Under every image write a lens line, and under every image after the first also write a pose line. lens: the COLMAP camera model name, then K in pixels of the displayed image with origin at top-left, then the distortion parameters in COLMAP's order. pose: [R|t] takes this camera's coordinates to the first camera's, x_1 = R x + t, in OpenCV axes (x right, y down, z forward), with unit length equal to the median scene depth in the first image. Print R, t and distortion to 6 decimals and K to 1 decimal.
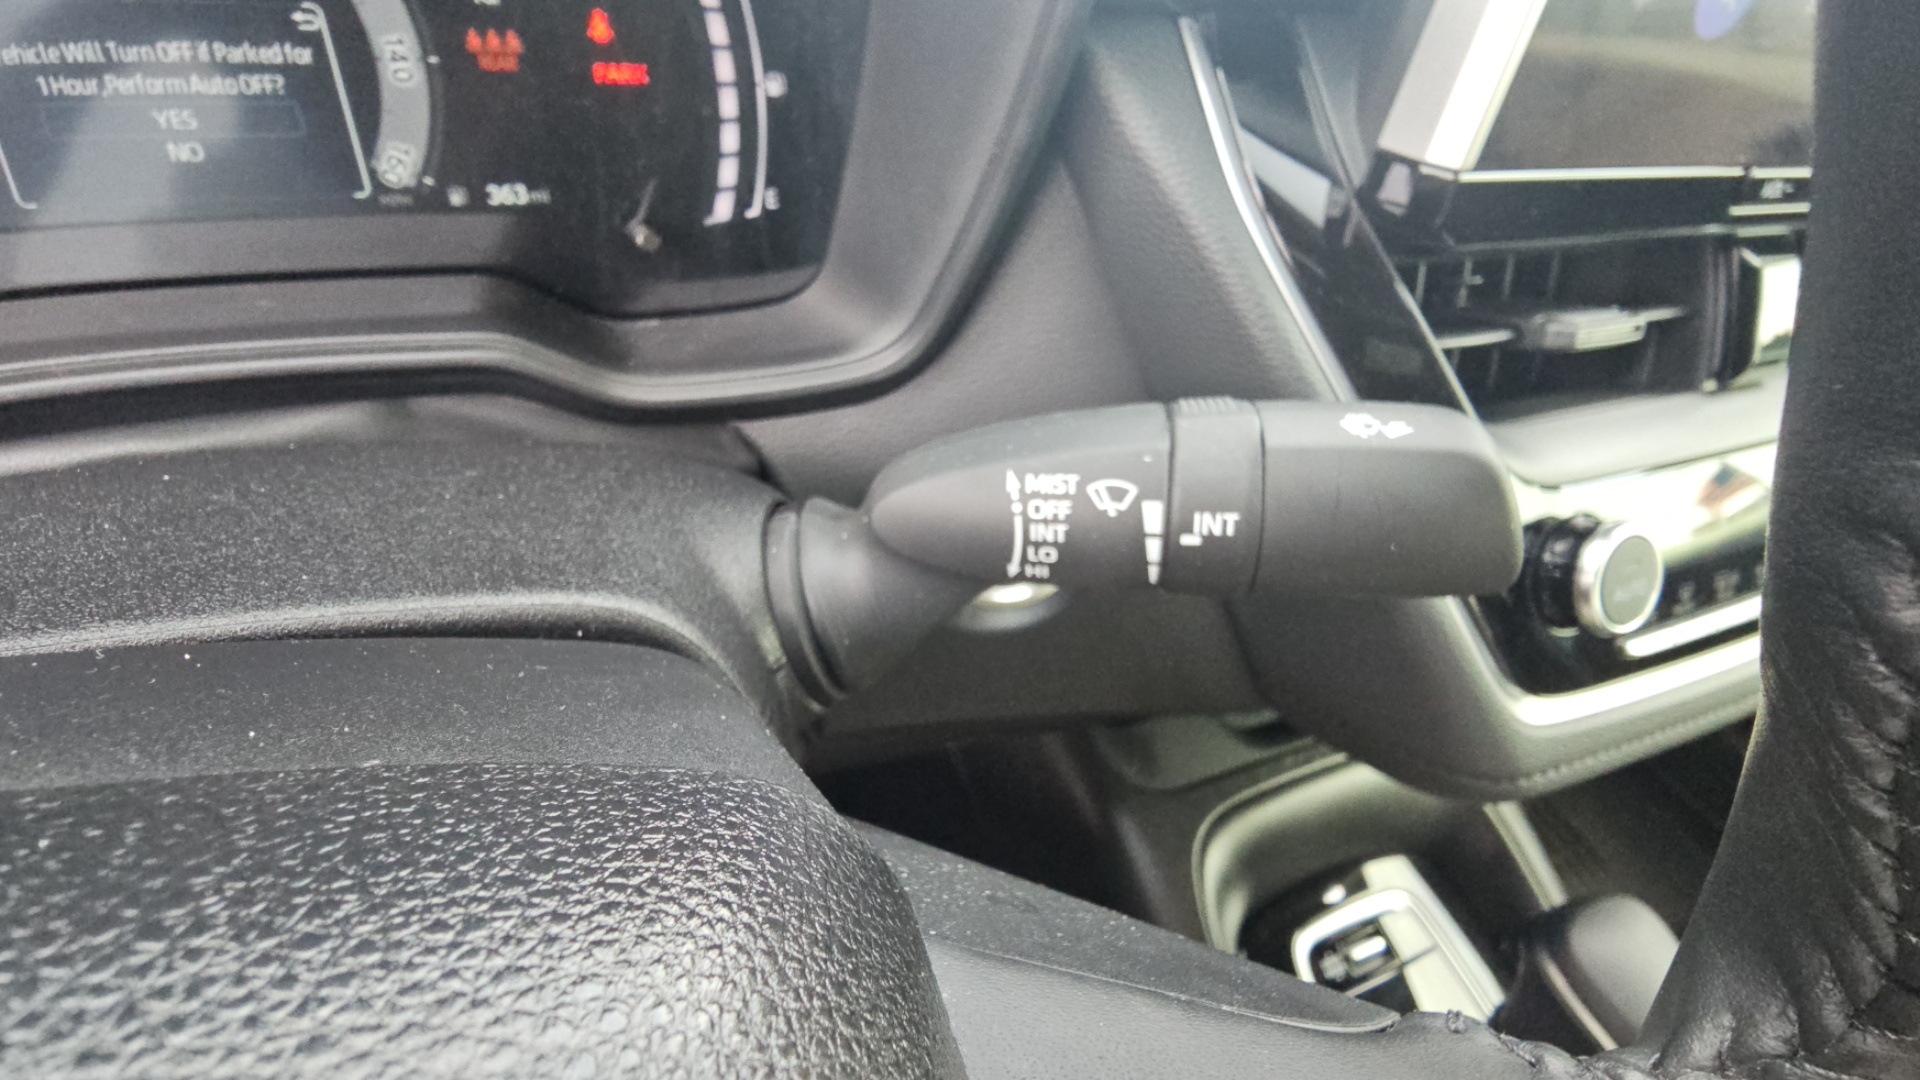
lens RADIAL K [[856.1, 0, 979.6], [0, 856.1, 545.8], [0, 0, 1]] dist [0.006939, -0.006210]
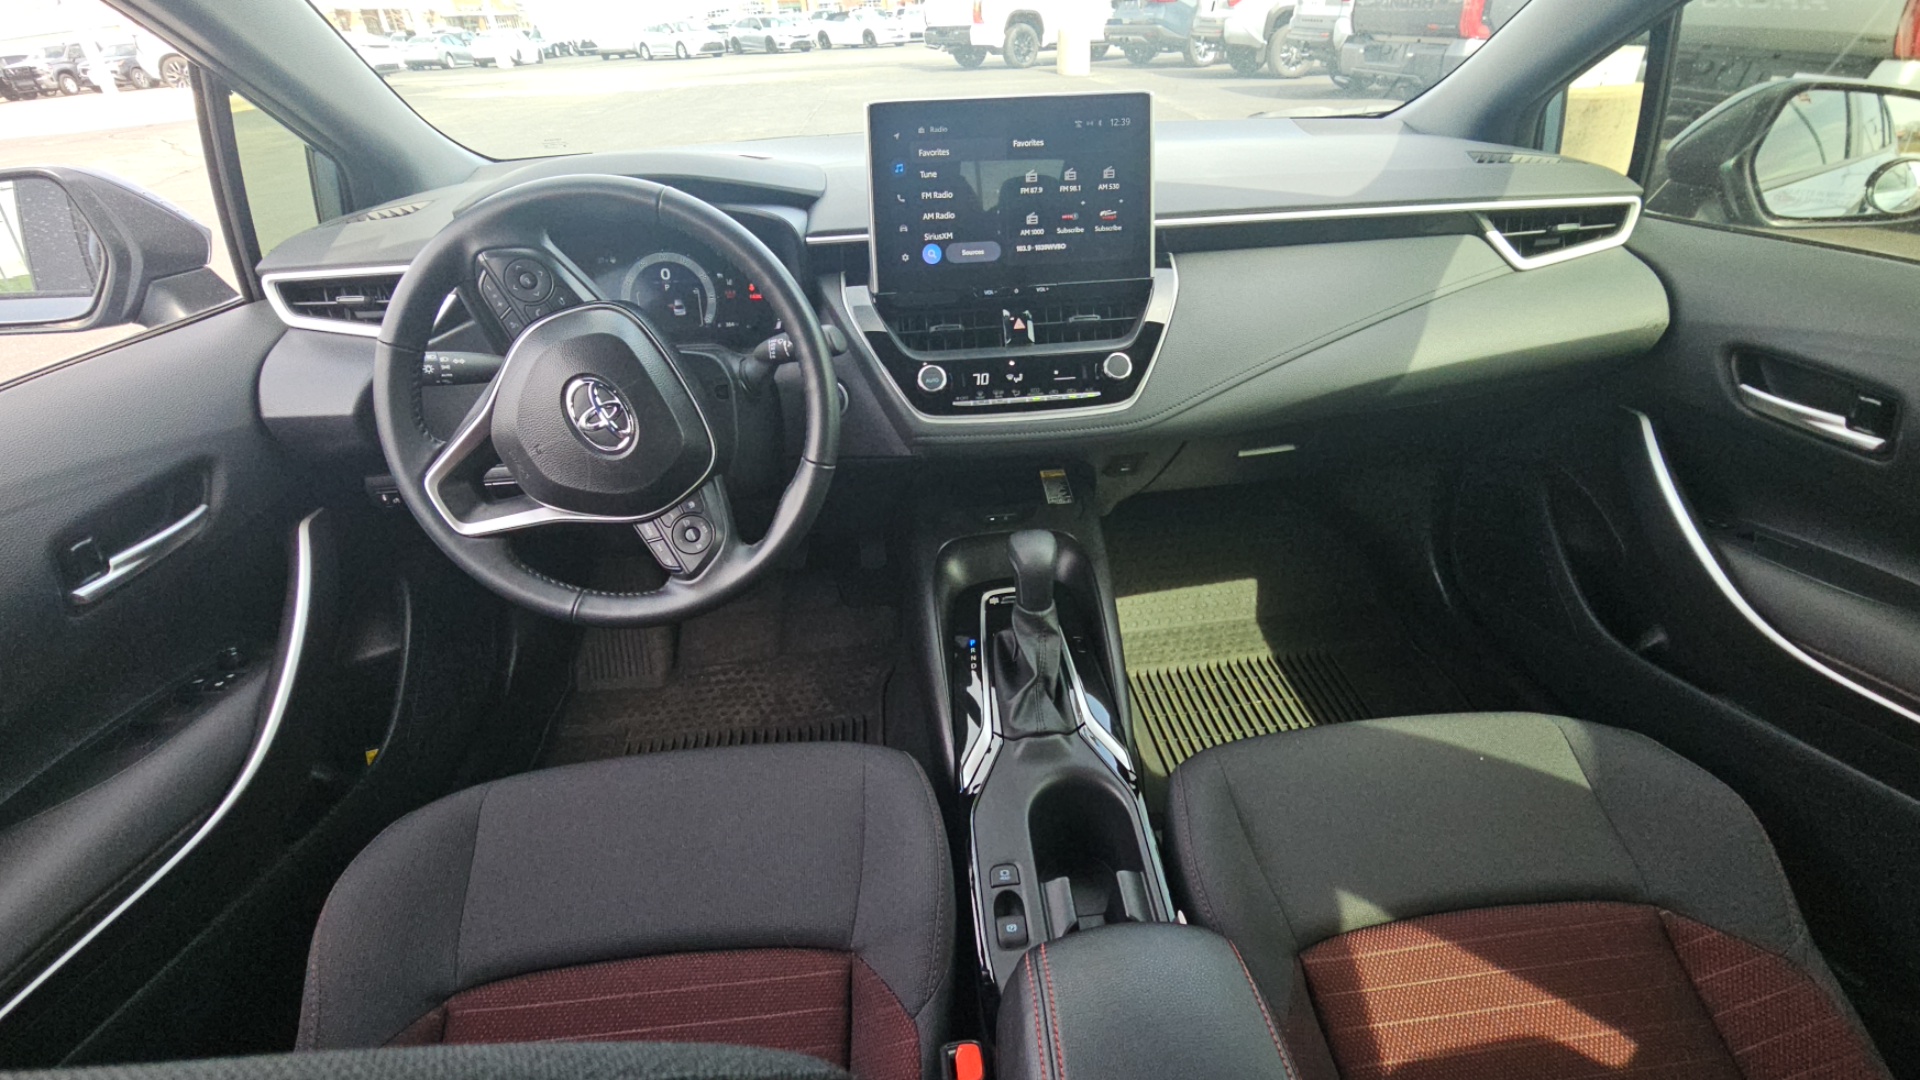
lens RADIAL K [[855.2, 0, 981.8], [0, 855.2, 545.1], [0, 0, 1]] dist [0.005678, -0.007661]
pose [[0.945446, 0.002641, -0.325767, 2.283595], [-0.078884, 0.972065, -0.221060, 1.691120], [0.316083, 0.234698, 0.919244, -2.554987]]
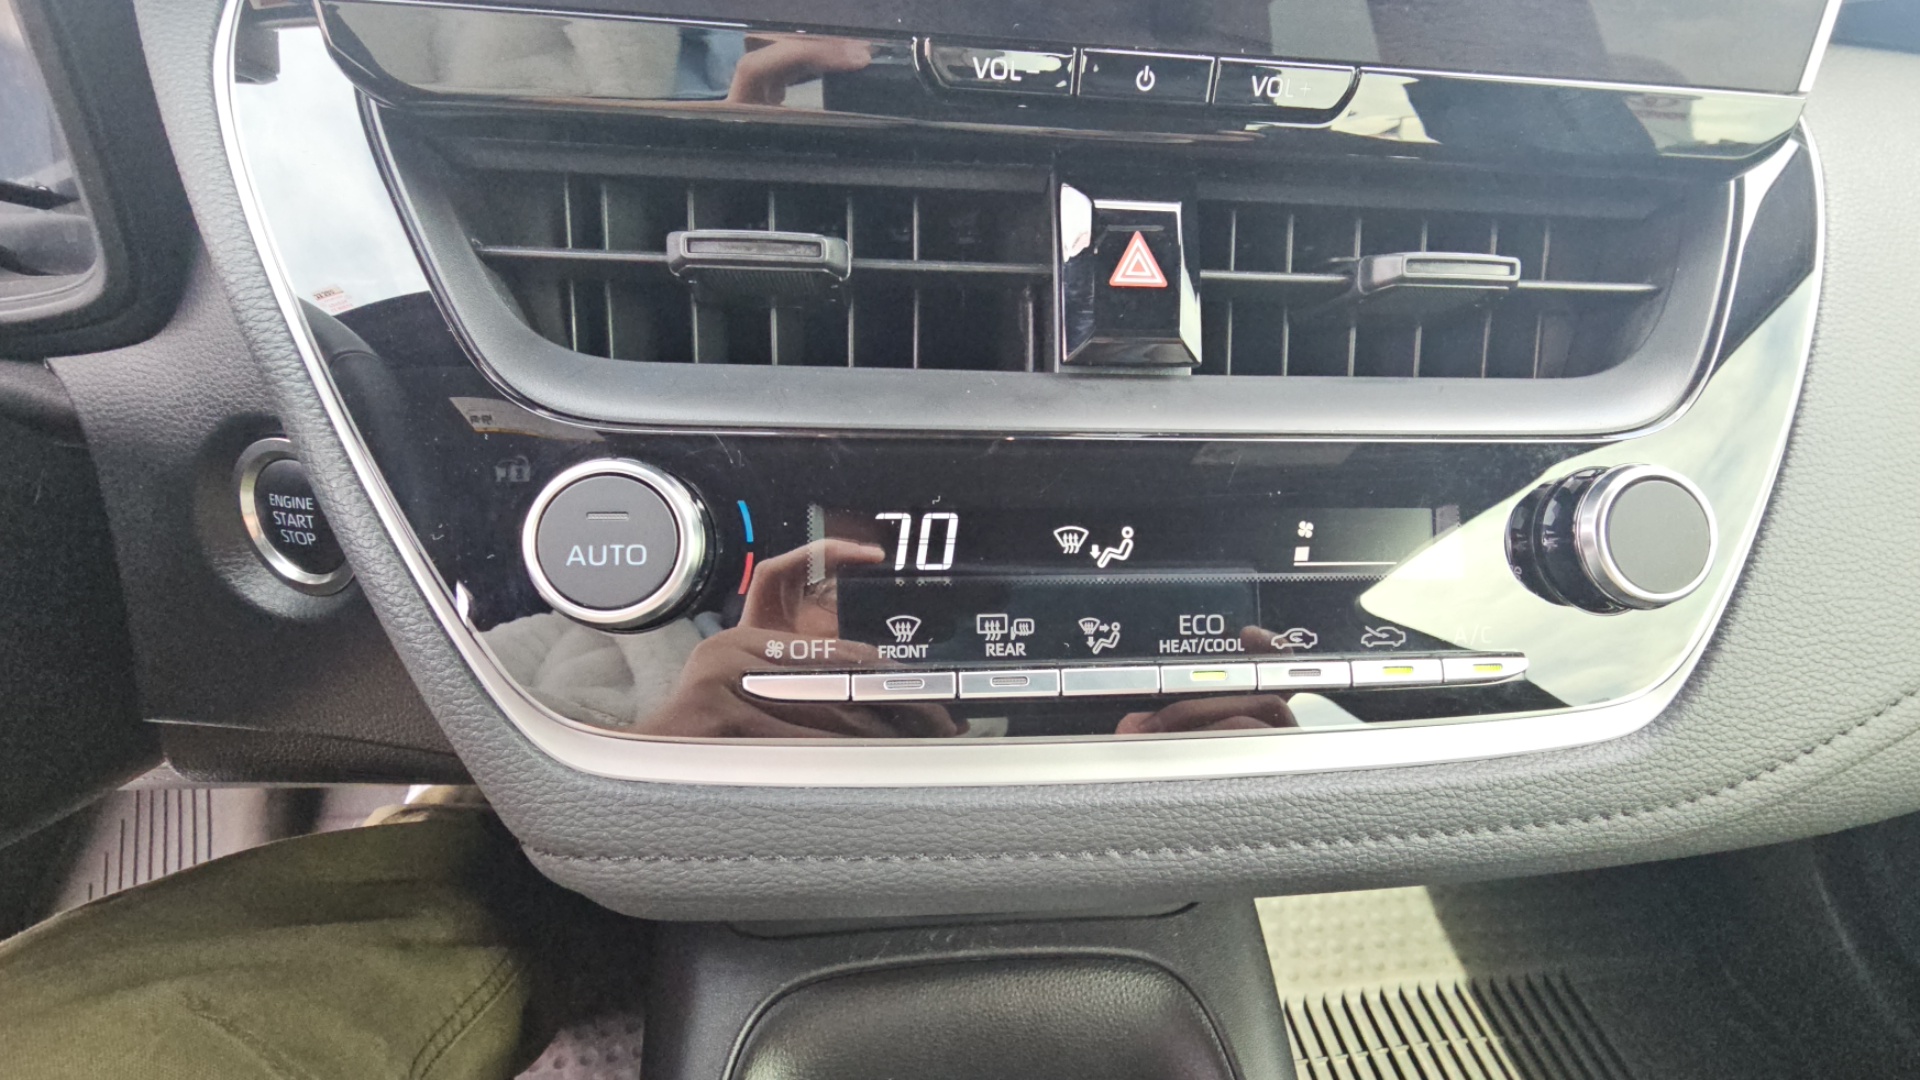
lens RADIAL K [[860.2, 0, 974.7], [0, 860.2, 539.4], [0, 0, 1]] dist [0.000632, -0.000231]
pose [[0.953622, 0.083794, -0.289108, 1.181198], [-0.148755, 0.966181, -0.210633, 0.119629], [0.261681, 0.243871, 0.933836, 0.411792]]
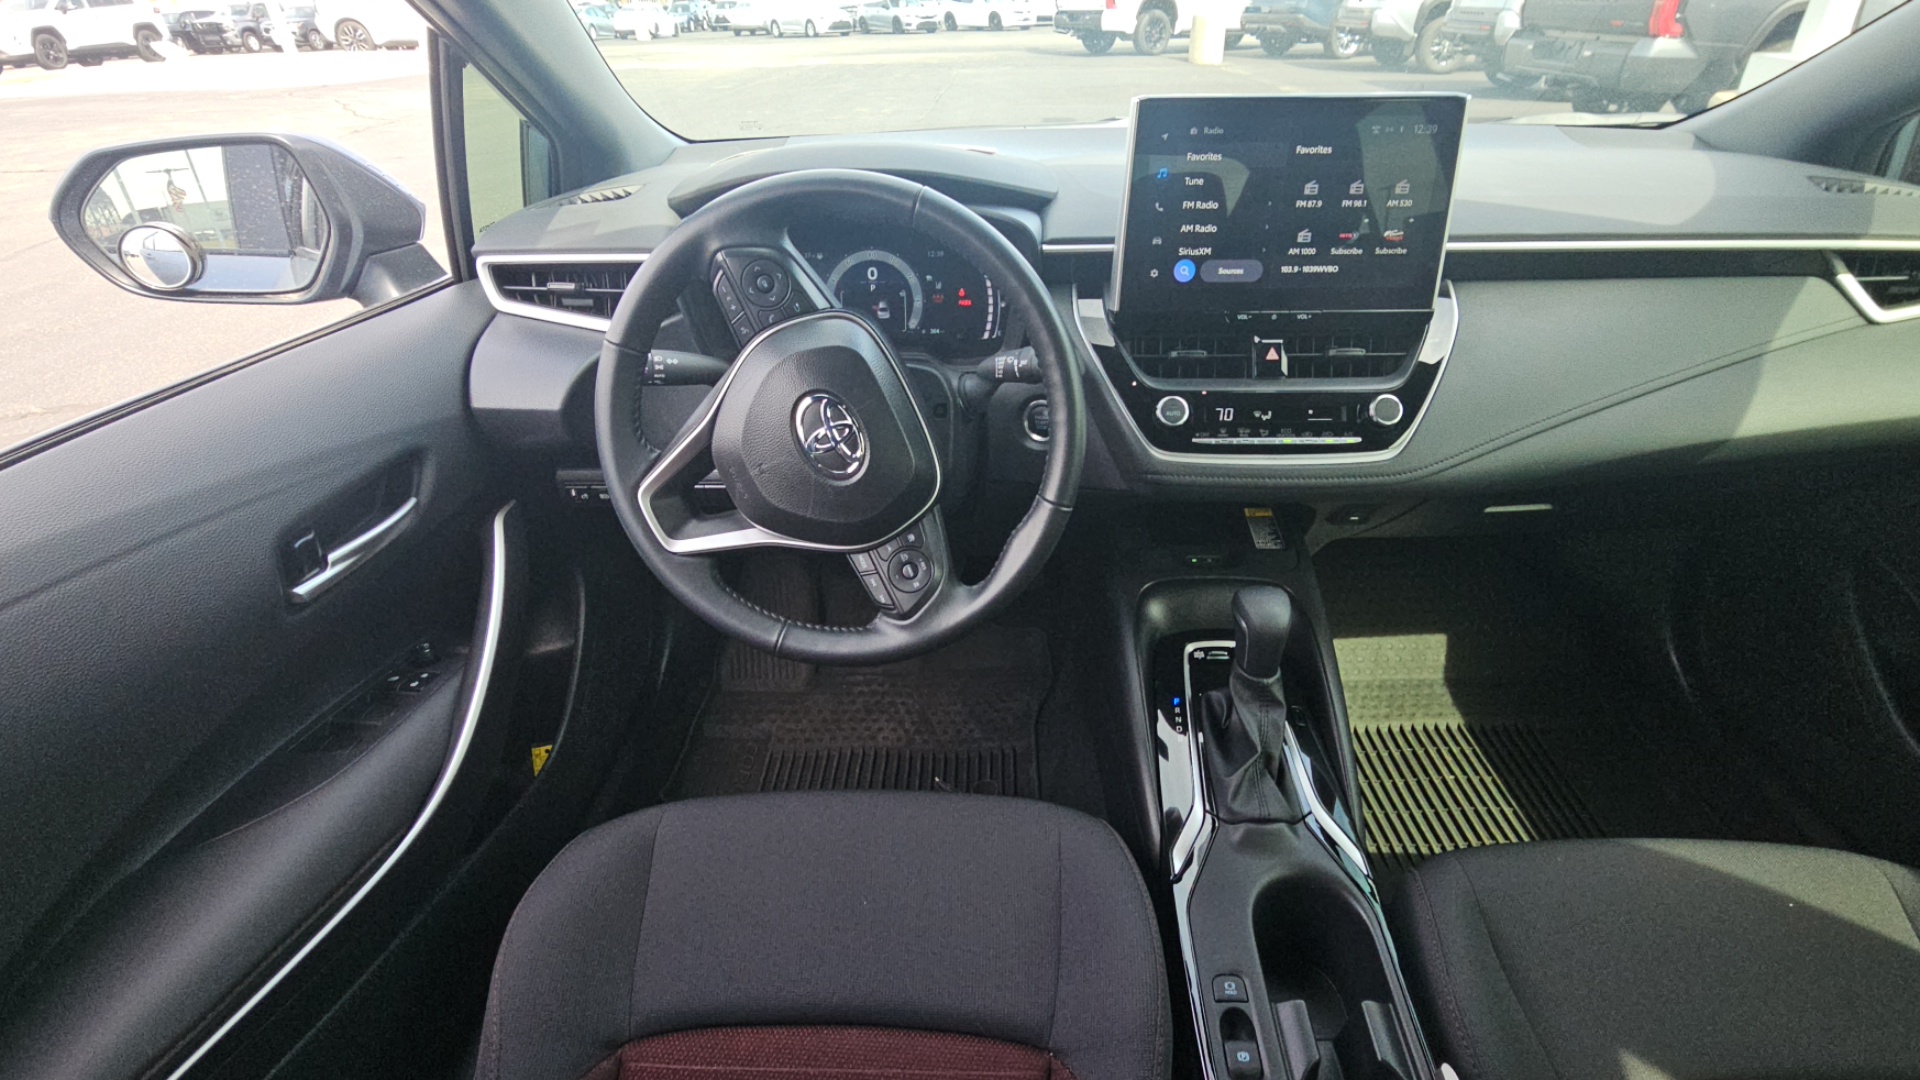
lens RADIAL K [[856.1, 0, 979.6], [0, 856.1, 545.8], [0, 0, 1]] dist [0.006939, -0.006210]
pose [[0.905941, 0.083946, -0.414998, 1.538025], [-0.178750, 0.964348, -0.195145, 1.443455], [0.383821, 0.250971, 0.888648, -2.469620]]
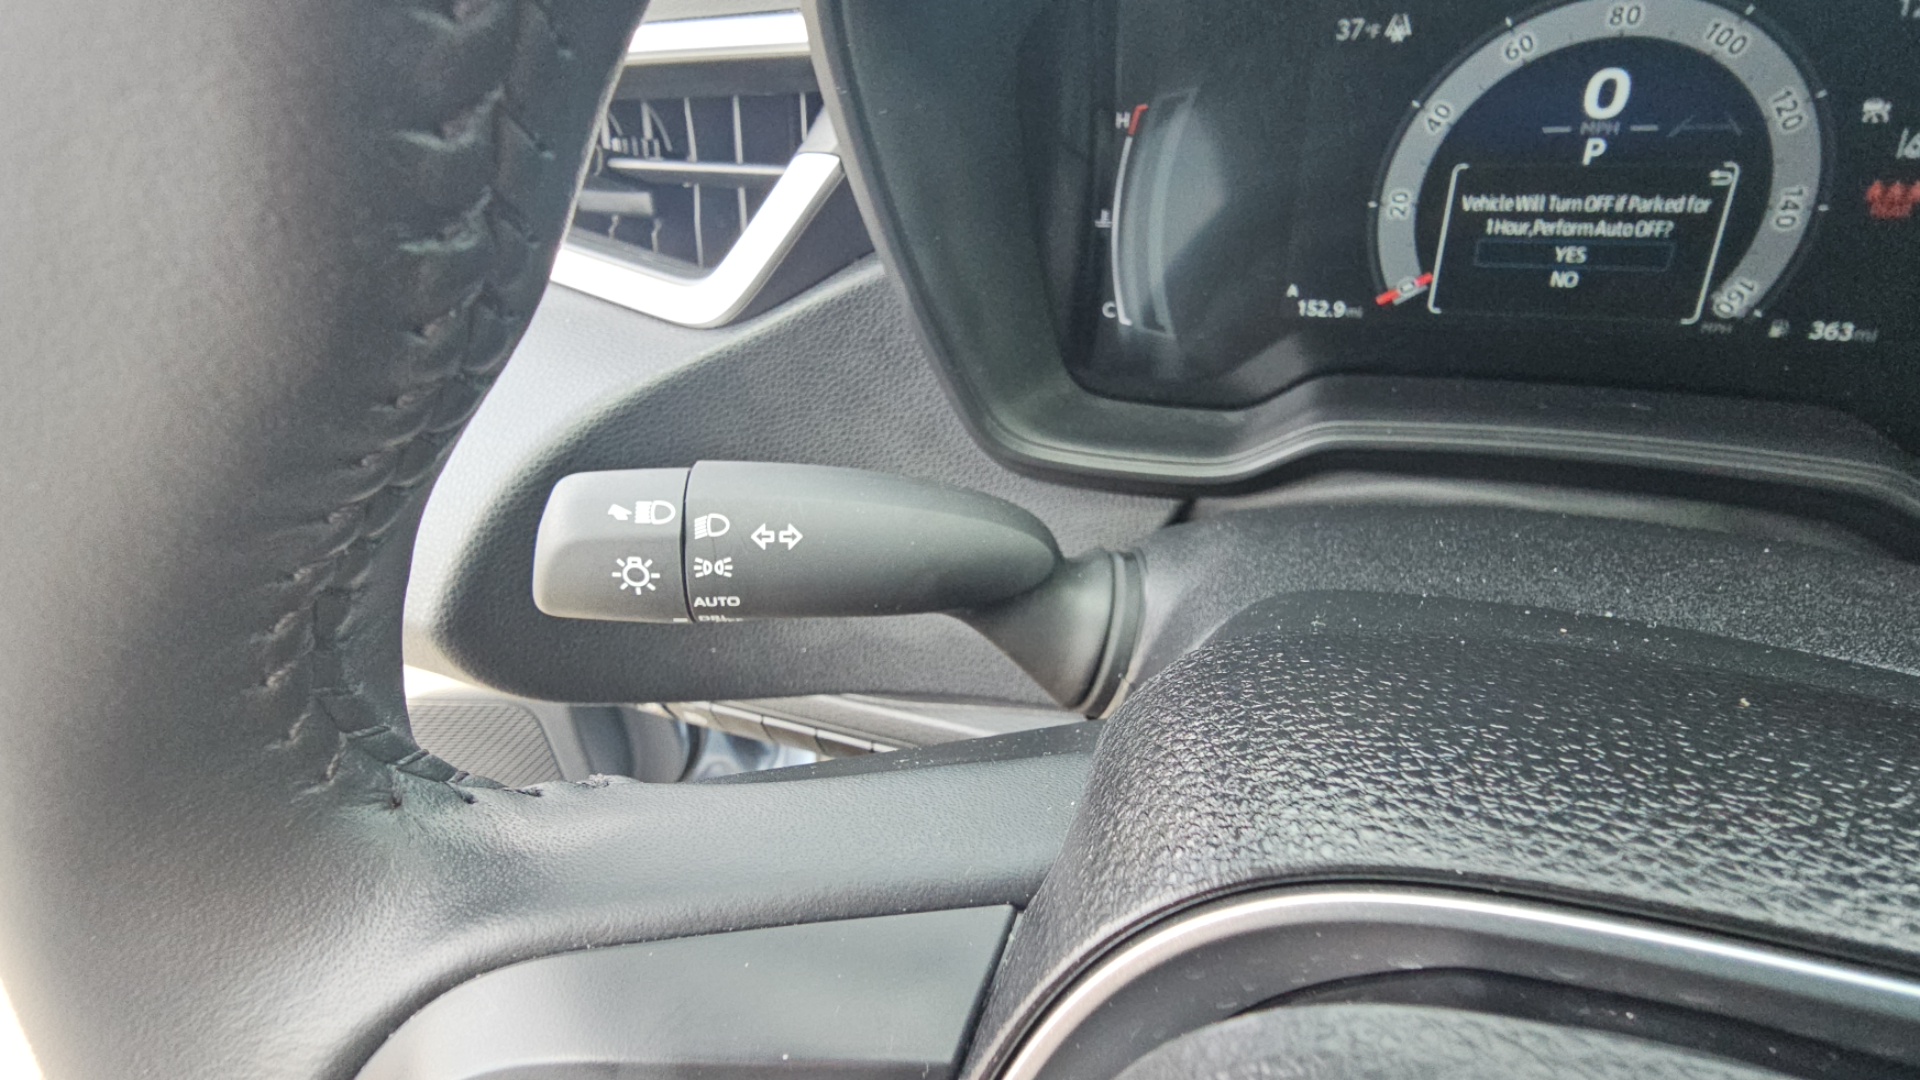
lens RADIAL K [[855.2, 0, 981.8], [0, 855.2, 545.1], [0, 0, 1]] dist [0.005678, -0.007661]
pose [[0.701325, 0.254889, -0.665713, -0.573165], [-0.327940, 0.944560, 0.016171, 0.161046], [0.632928, 0.206973, 0.746032, -0.379664]]
